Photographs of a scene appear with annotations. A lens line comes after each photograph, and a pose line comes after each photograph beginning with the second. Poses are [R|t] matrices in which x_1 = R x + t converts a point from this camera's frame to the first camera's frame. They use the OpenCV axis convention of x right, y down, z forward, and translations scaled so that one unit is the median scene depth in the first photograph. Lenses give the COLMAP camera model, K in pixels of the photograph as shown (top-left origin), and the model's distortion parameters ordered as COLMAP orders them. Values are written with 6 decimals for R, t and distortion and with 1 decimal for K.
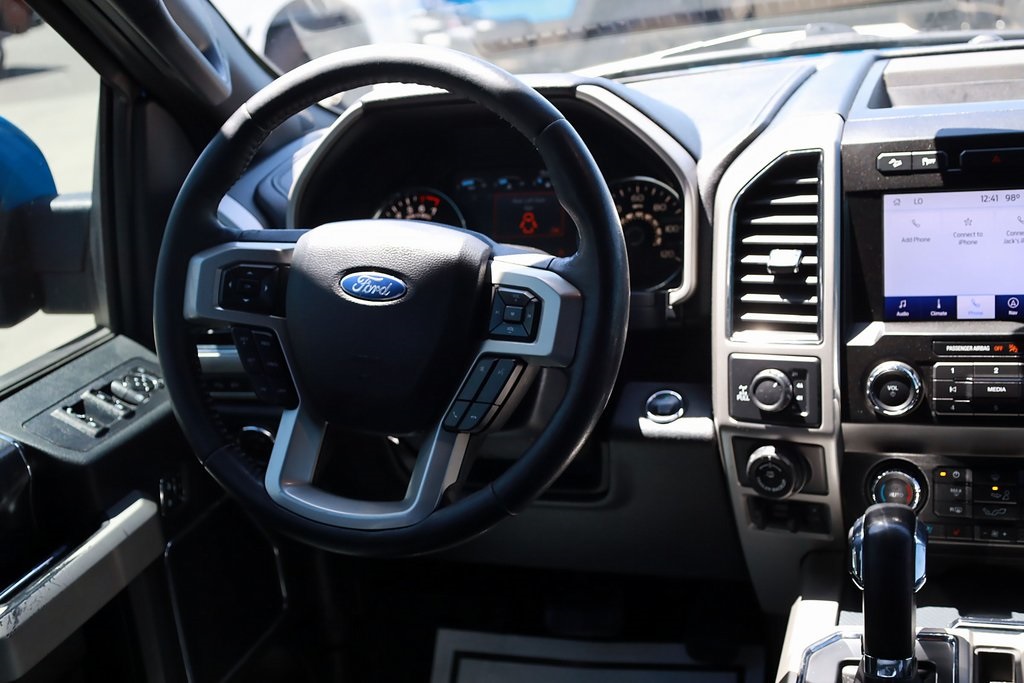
lens RADIAL K [[1285.0, 0, 512.0], [0, 1285.0, 341.5], [0, 0, 1]] dist [-0.003970, -0.004107]
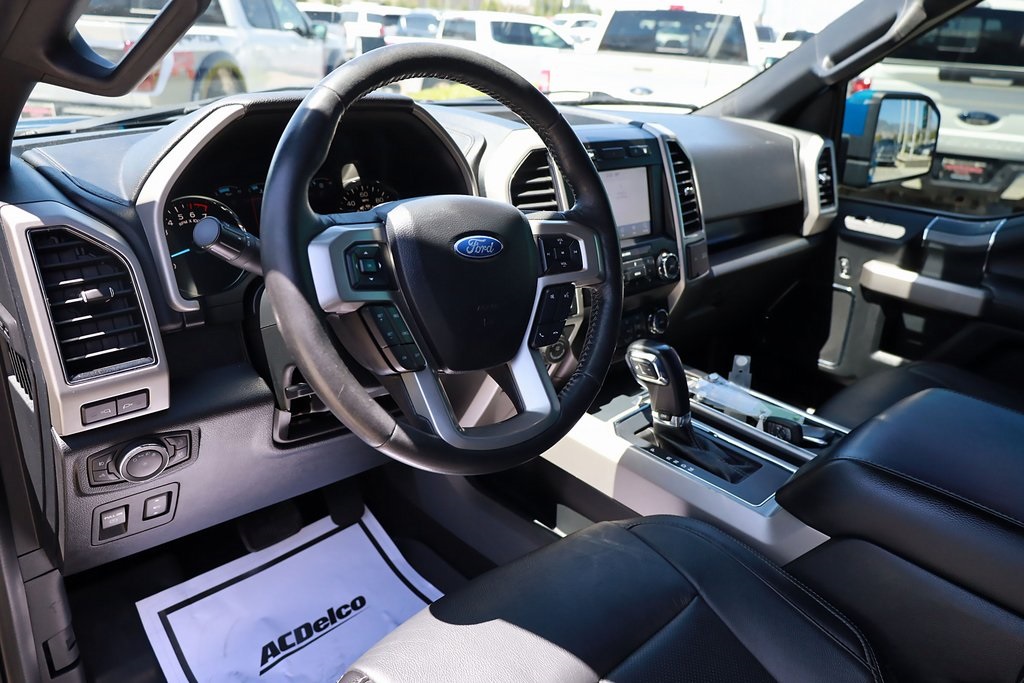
lens RADIAL K [[746.0, 0, 513.1], [0, 746.0, 355.1], [0, 0, 1]] dist [-0.008724, -0.005601]
pose [[0.466330, -0.211878, 0.858862, -0.662135], [0.182036, 0.973098, 0.141221, -0.034295], [-0.865678, 0.090488, 0.492354, 0.592664]]
